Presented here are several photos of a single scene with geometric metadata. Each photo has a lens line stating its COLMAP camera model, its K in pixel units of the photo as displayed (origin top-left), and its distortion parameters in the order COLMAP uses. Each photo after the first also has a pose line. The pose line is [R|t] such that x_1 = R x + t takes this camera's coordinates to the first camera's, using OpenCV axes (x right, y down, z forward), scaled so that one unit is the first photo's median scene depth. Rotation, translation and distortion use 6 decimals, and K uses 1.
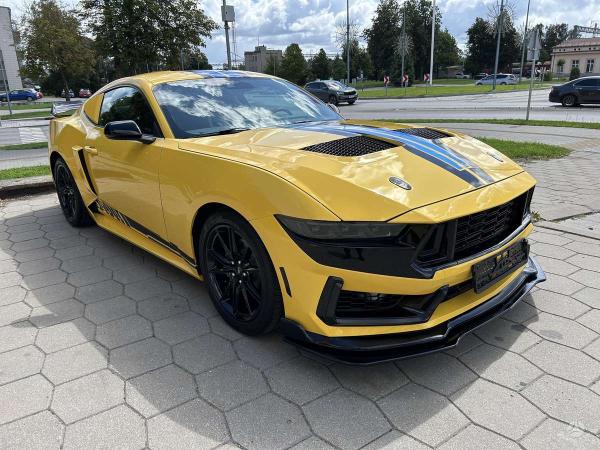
lens RADIAL K [[450.2, 0, 299.8], [0, 450.2, 222.5], [0, 0, 1]] dist [0.007675, -0.006642]
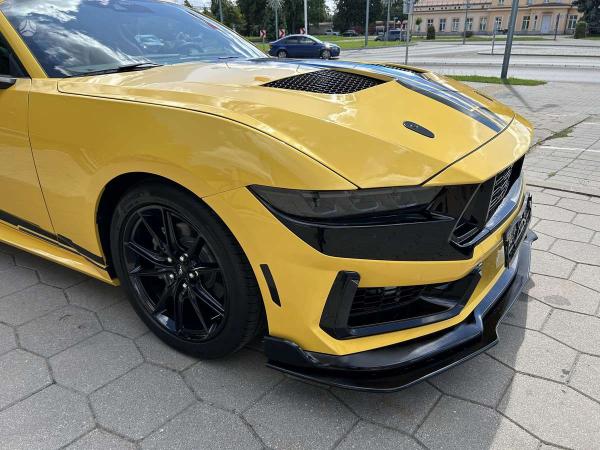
lens RADIAL K [[450.2, 0, 299.8], [0, 450.2, 222.5], [0, 0, 1]] dist [0.007675, -0.006642]
pose [[0.963774, -0.089644, 0.251205, -0.129529], [0.067866, 0.993250, 0.094072, -0.017681], [-0.257942, -0.073616, 0.963352, 0.305354]]
